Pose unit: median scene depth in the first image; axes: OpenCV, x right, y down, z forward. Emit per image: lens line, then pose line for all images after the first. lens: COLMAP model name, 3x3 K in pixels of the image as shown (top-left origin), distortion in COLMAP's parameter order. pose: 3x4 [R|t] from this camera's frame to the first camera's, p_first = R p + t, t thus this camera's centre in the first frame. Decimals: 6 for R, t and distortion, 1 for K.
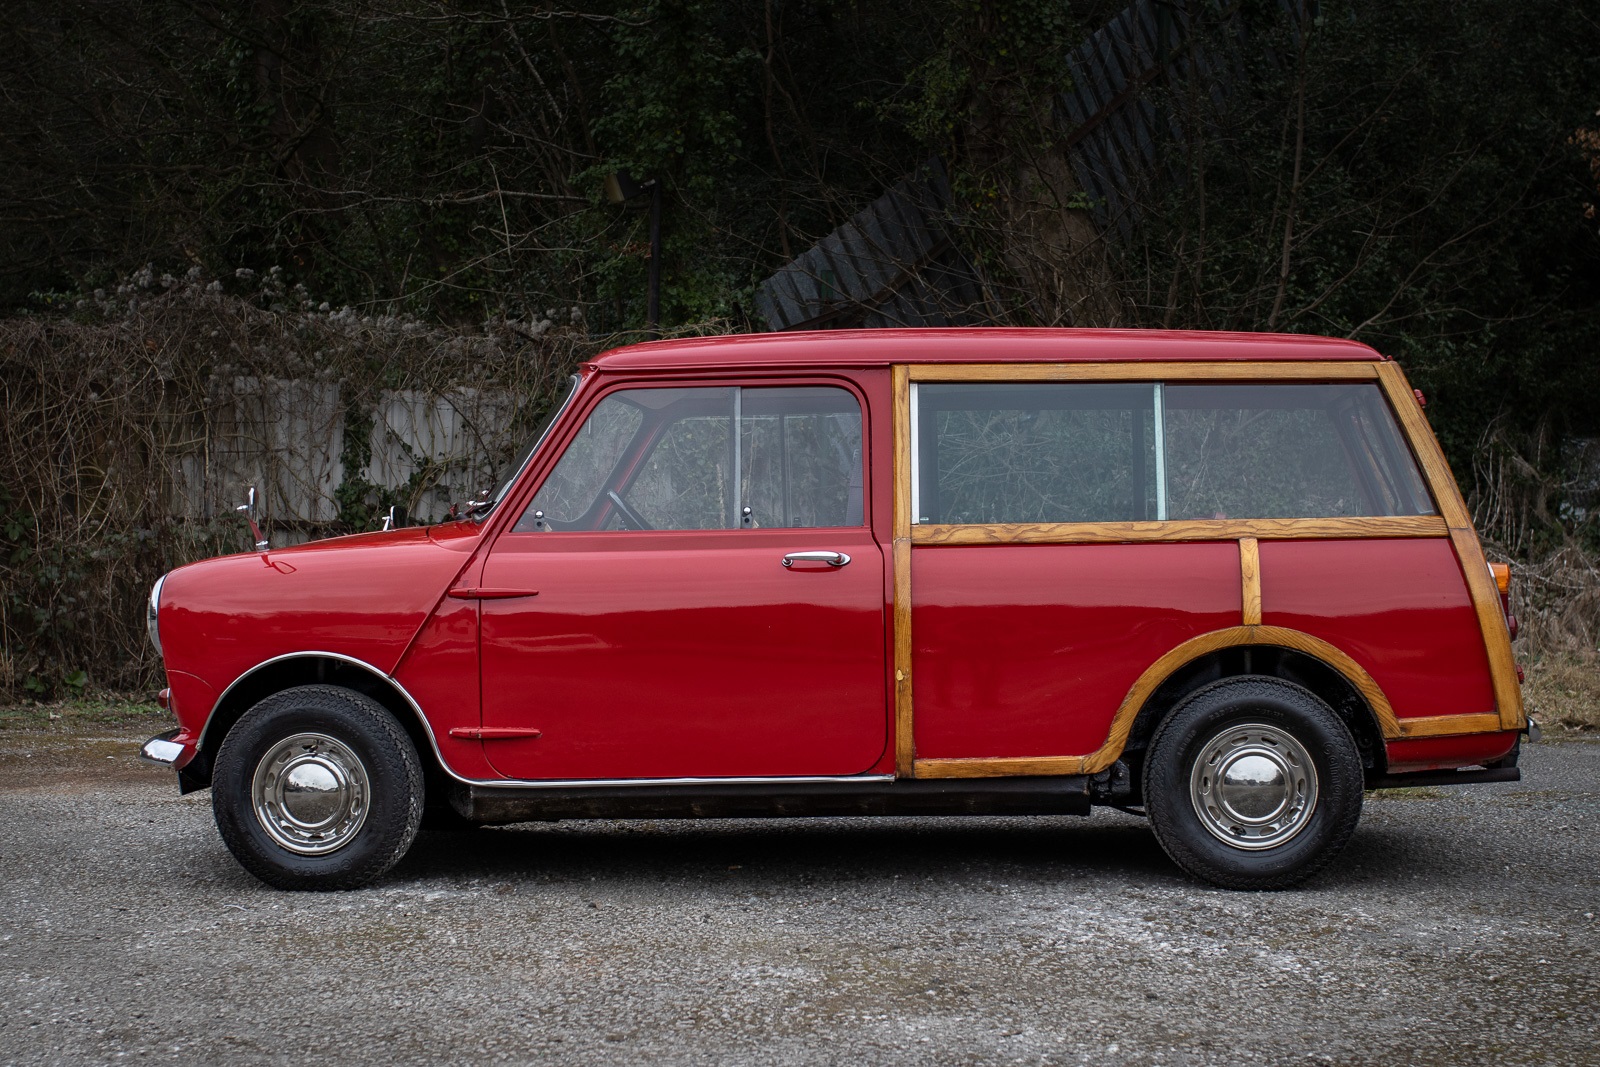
lens RADIAL K [[2496.4, 0, 803.5], [0, 2496.4, 492.4], [0, 0, 1]] dist [-0.056534, 0.041483]
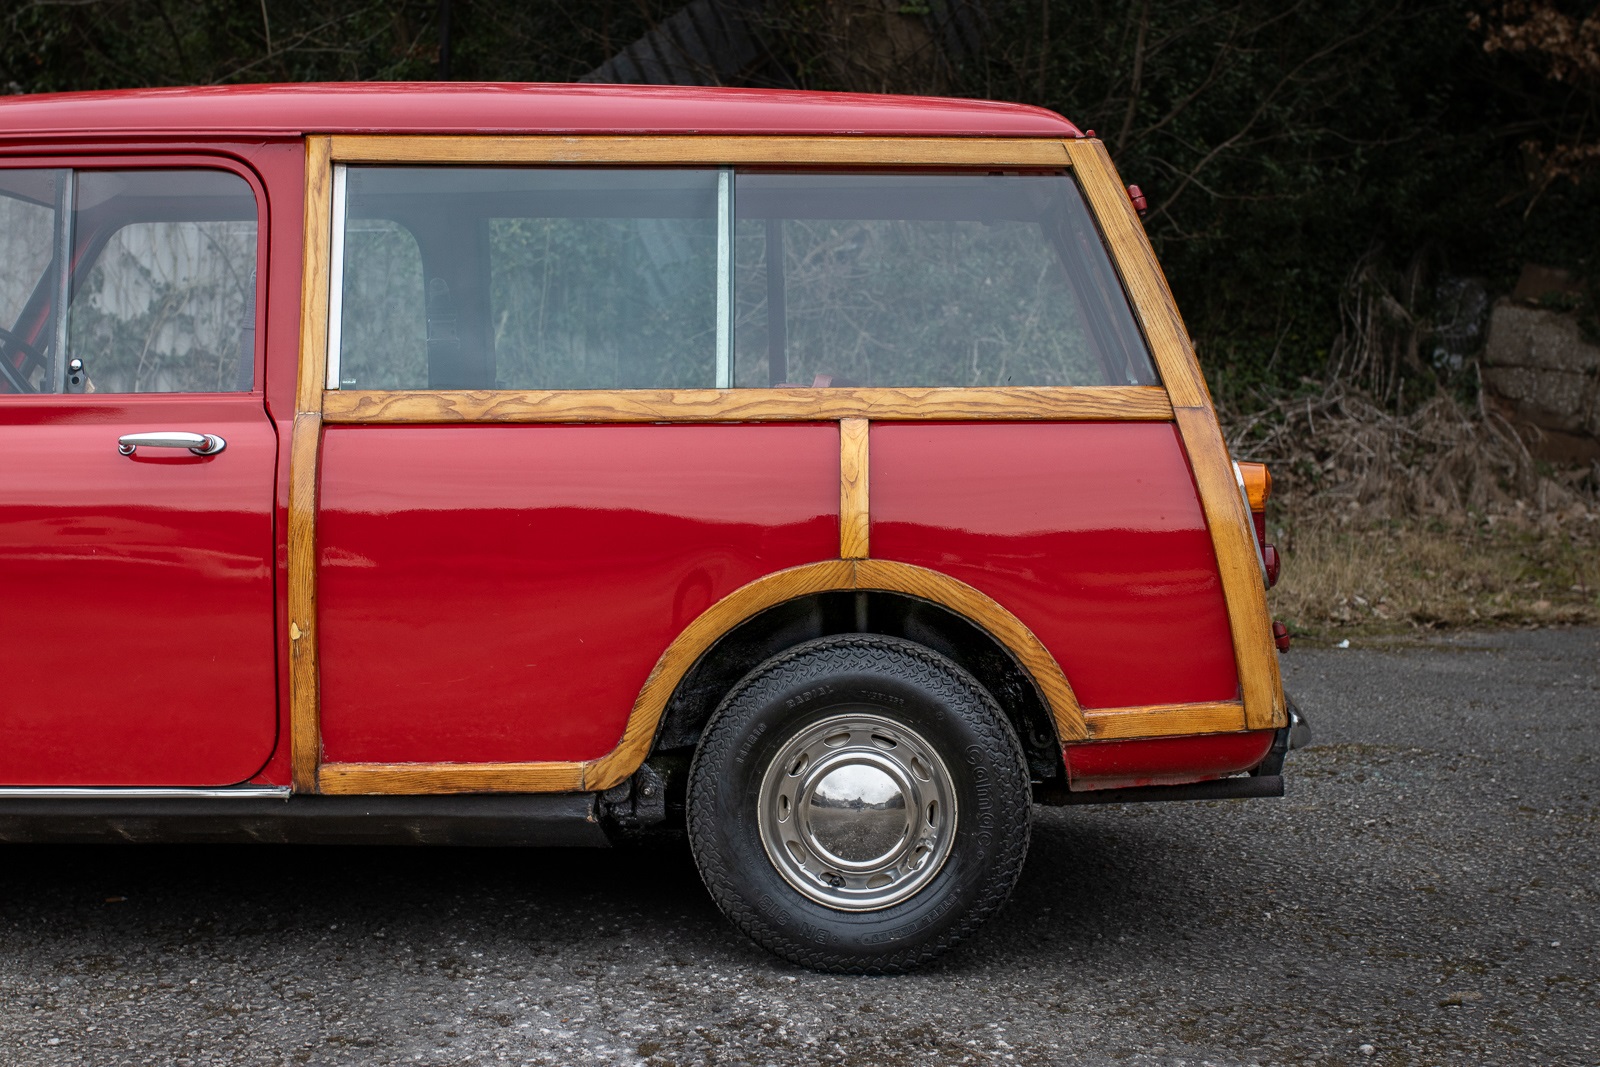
lens RADIAL K [[2464.0, 0, 802.6], [0, 2464.0, 497.4], [0, 0, 1]] dist [-0.069839, 0.096363]
pose [[0.999272, 0.009456, 0.036955, 0.140362], [-0.012019, 0.997492, 0.069746, -0.004803], [-0.036203, -0.070139, 0.996880, 0.376154]]
